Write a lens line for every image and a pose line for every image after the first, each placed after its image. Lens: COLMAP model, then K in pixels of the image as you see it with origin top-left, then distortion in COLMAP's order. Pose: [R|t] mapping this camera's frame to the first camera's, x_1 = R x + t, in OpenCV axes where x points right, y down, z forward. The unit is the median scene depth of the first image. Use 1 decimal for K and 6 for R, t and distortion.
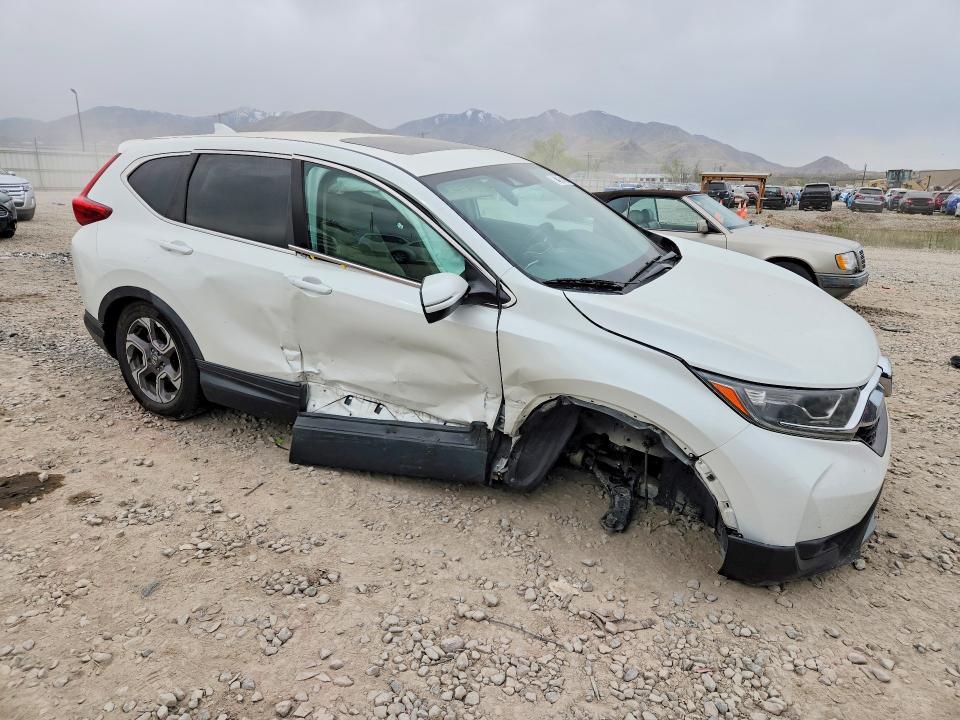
lens RADIAL K [[723.4, 0, 475.9], [0, 723.4, 358.7], [0, 0, 1]] dist [0.066212, -0.076806]
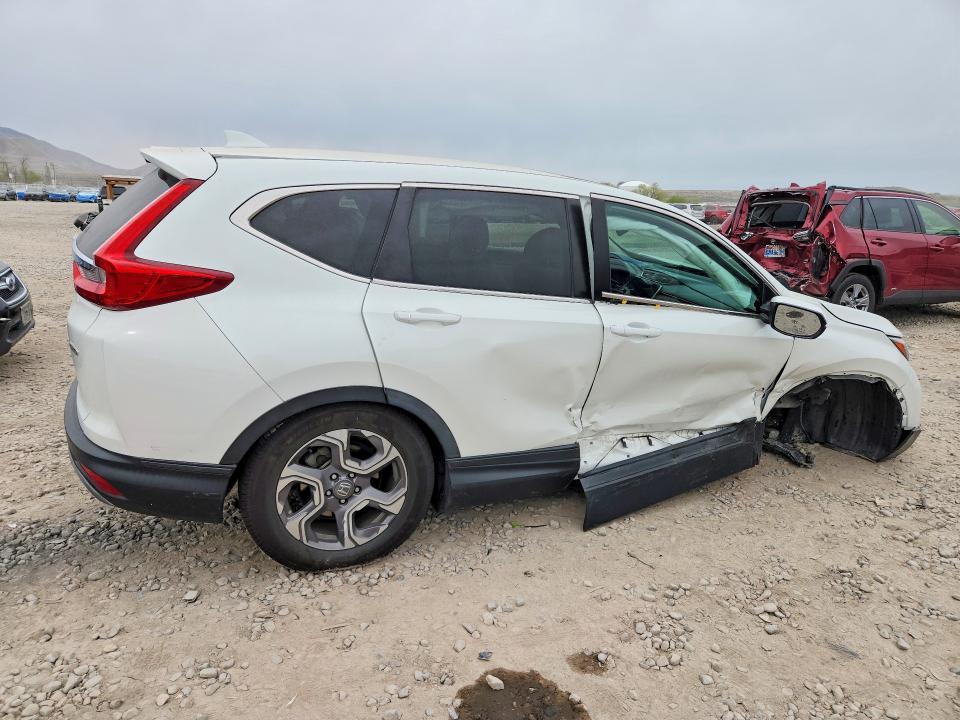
lens RADIAL K [[723.4, 0, 475.9], [0, 723.4, 358.7], [0, 0, 1]] dist [0.066212, -0.076806]
pose [[0.540964, -0.190487, 0.819190, -1.037936], [0.186506, 0.976933, 0.104005, -0.187533], [-0.820106, 0.096521, 0.564013, 0.590056]]
